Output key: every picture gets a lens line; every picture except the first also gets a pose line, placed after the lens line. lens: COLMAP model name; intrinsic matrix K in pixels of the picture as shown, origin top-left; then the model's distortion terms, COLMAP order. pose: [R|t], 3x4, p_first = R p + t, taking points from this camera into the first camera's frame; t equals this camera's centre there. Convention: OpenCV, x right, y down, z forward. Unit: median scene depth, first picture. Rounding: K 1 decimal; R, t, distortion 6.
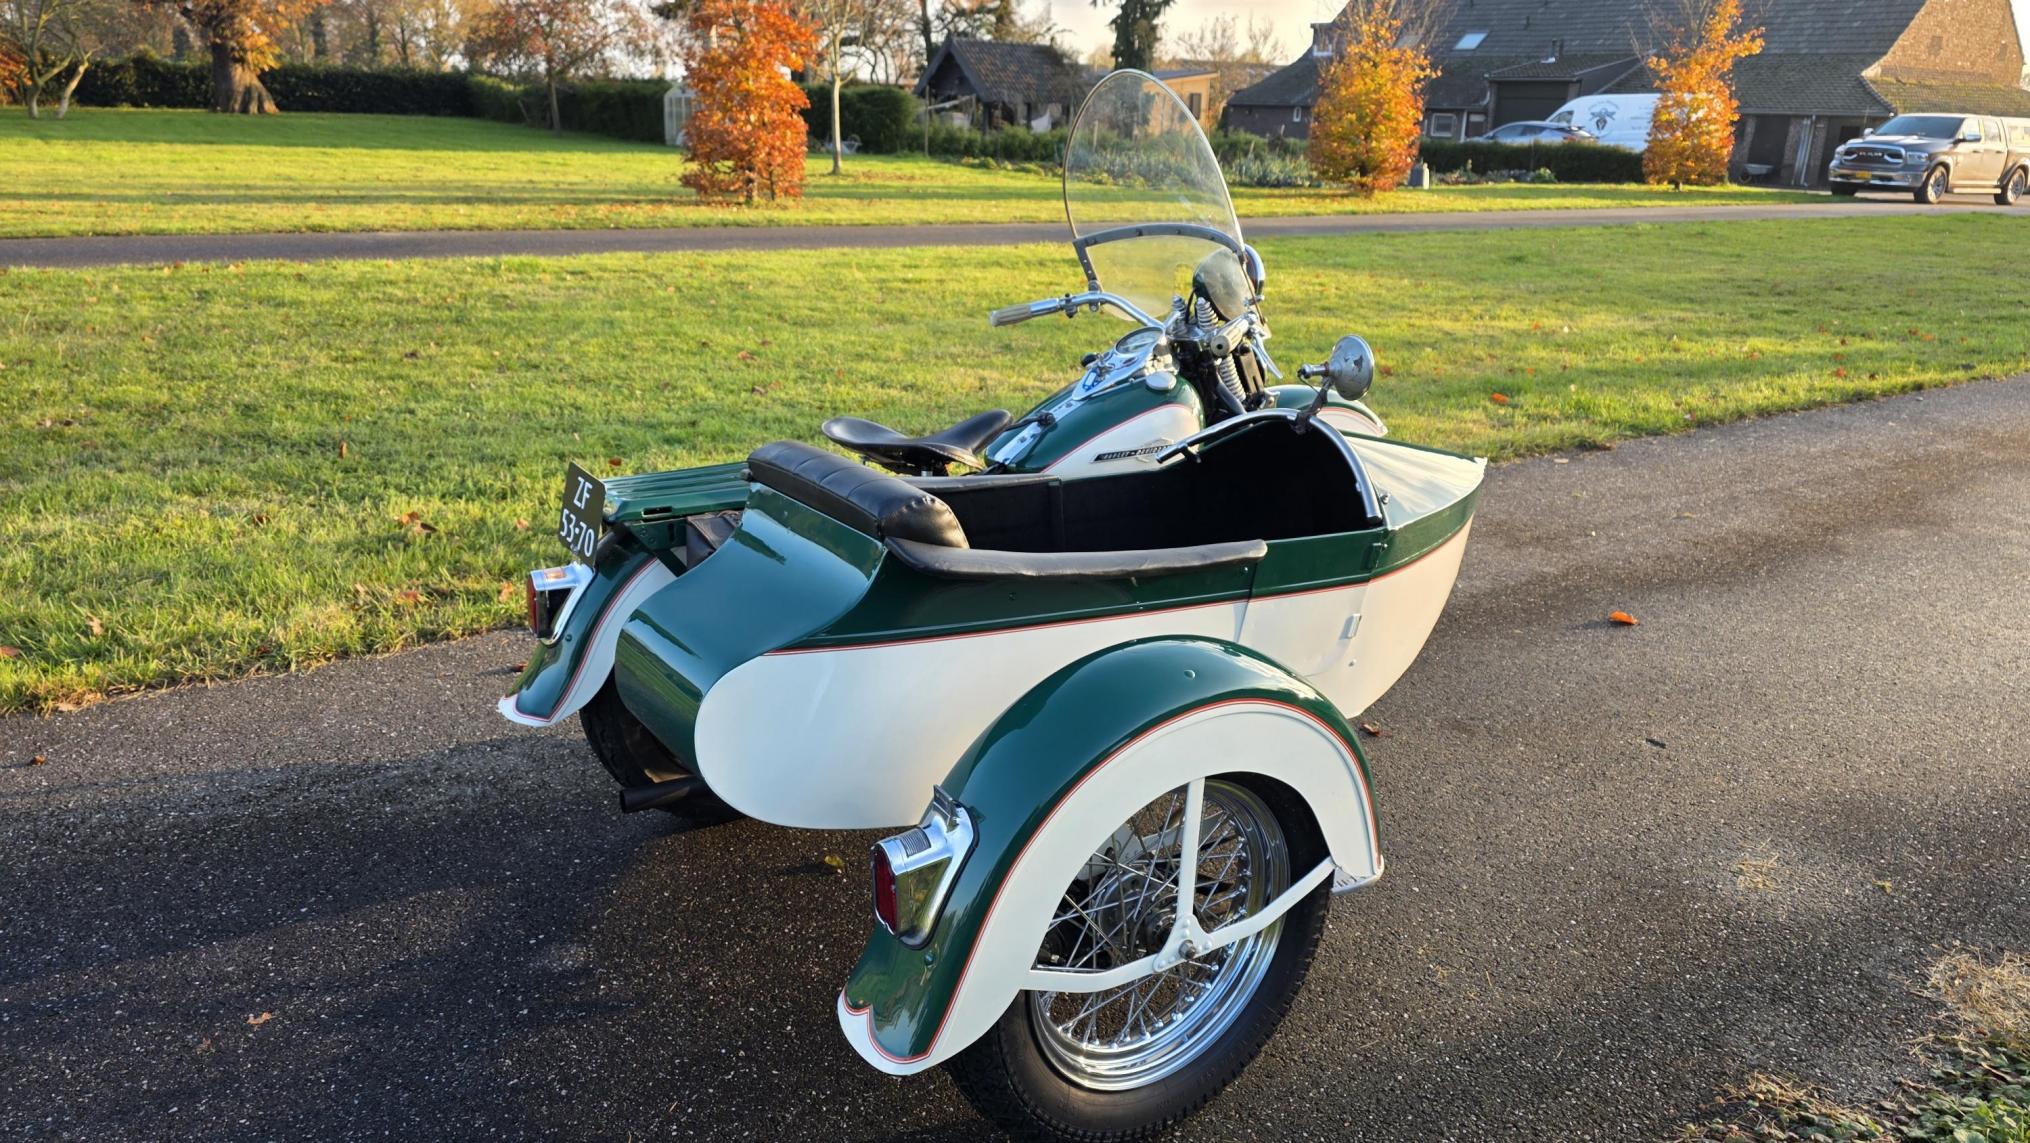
lens RADIAL K [[1422.3, 0, 1007.0], [0, 1422.3, 563.5], [0, 0, 1]] dist [0.047393, -0.028380]
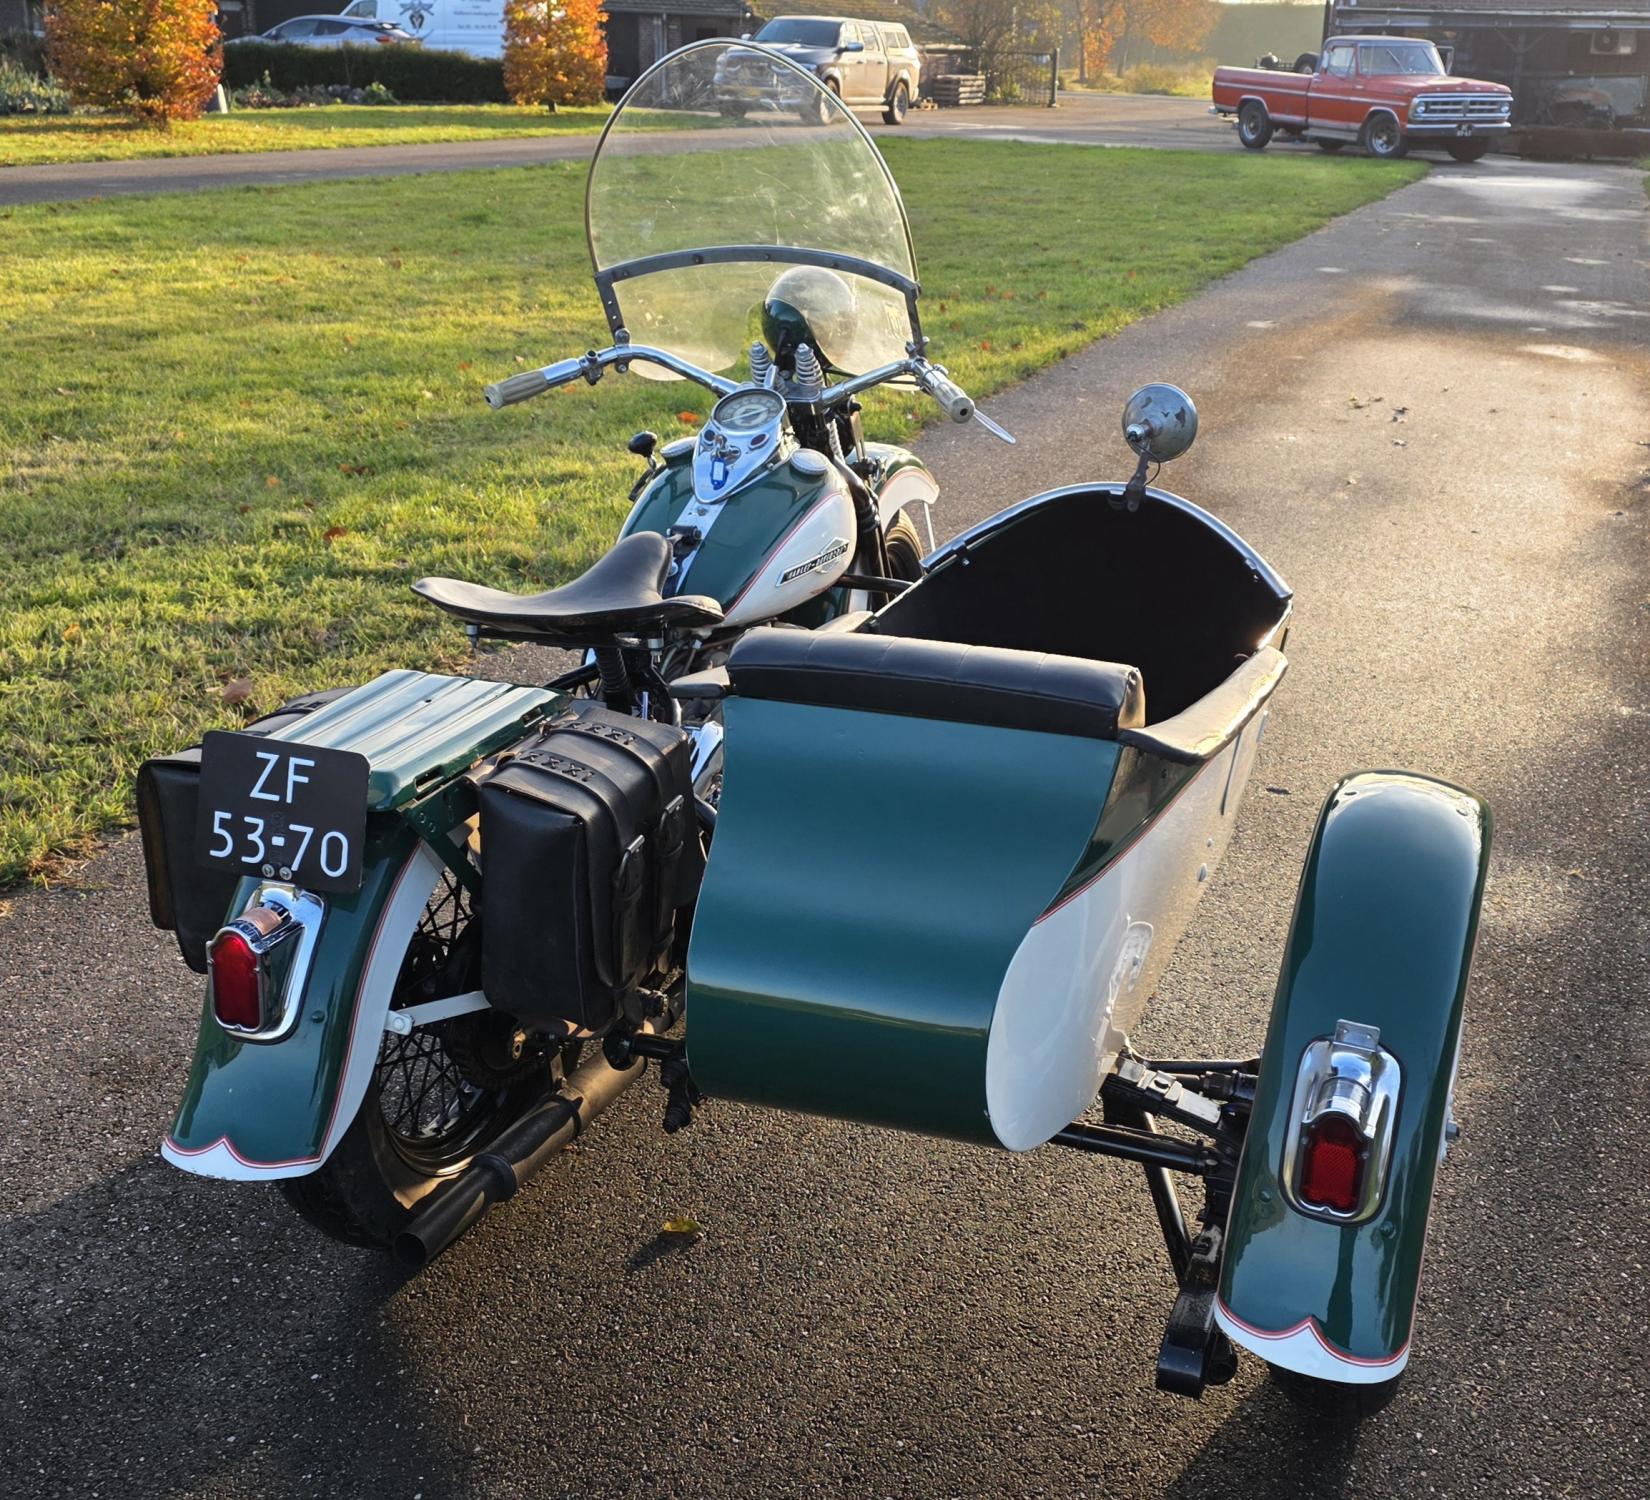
lens RADIAL K [[2022.3, 0, 829.6], [0, 2022.3, 756.2], [0, 0, 1]] dist [0.044919, 0.000000]
pose [[0.779026, -0.213628, 0.589476, -0.139785], [0.176862, 0.976858, 0.120284, -0.027077], [-0.601530, 0.010551, 0.798780, 0.041023]]
